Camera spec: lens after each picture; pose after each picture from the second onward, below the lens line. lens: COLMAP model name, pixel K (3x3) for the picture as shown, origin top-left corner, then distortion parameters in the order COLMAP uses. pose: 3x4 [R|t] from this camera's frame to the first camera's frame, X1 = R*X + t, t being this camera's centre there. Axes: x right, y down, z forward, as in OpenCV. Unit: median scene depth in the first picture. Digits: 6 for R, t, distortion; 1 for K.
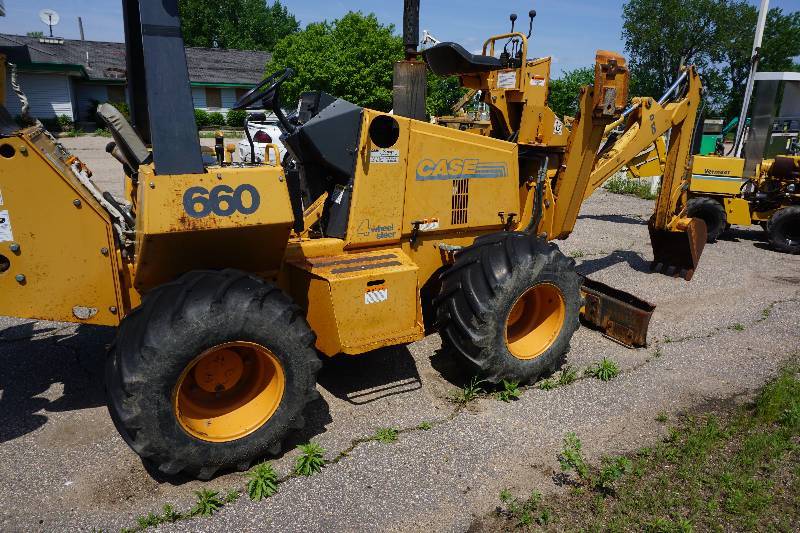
lens RADIAL K [[549.2, 0, 400.0], [0, 549.2, 266.5], [0, 0, 1]] dist [-0.028260, 0.005111]
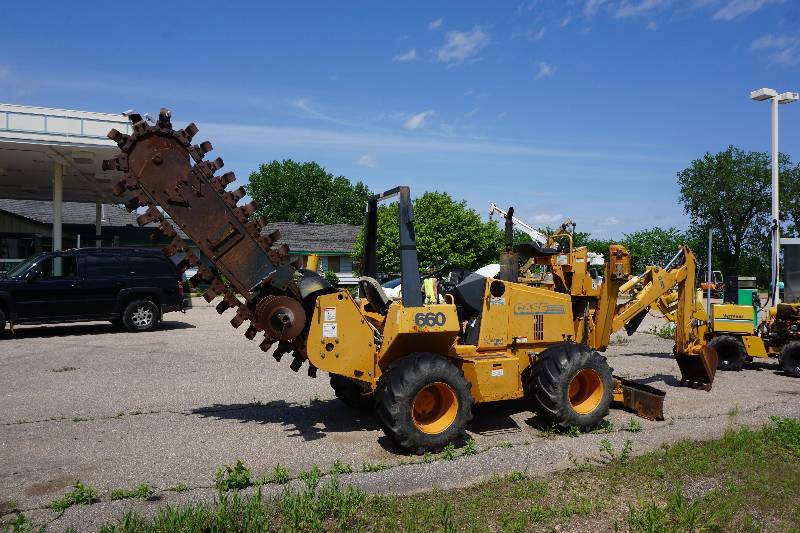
lens RADIAL K [[549.2, 0, 400.0], [0, 549.2, 266.5], [0, 0, 1]] dist [-0.028260, 0.005111]
pose [[0.992671, -0.015461, -0.119855, -0.118866], [-0.019255, 0.958878, -0.283165, 0.202082], [0.119304, 0.283398, 0.951553, -0.783092]]
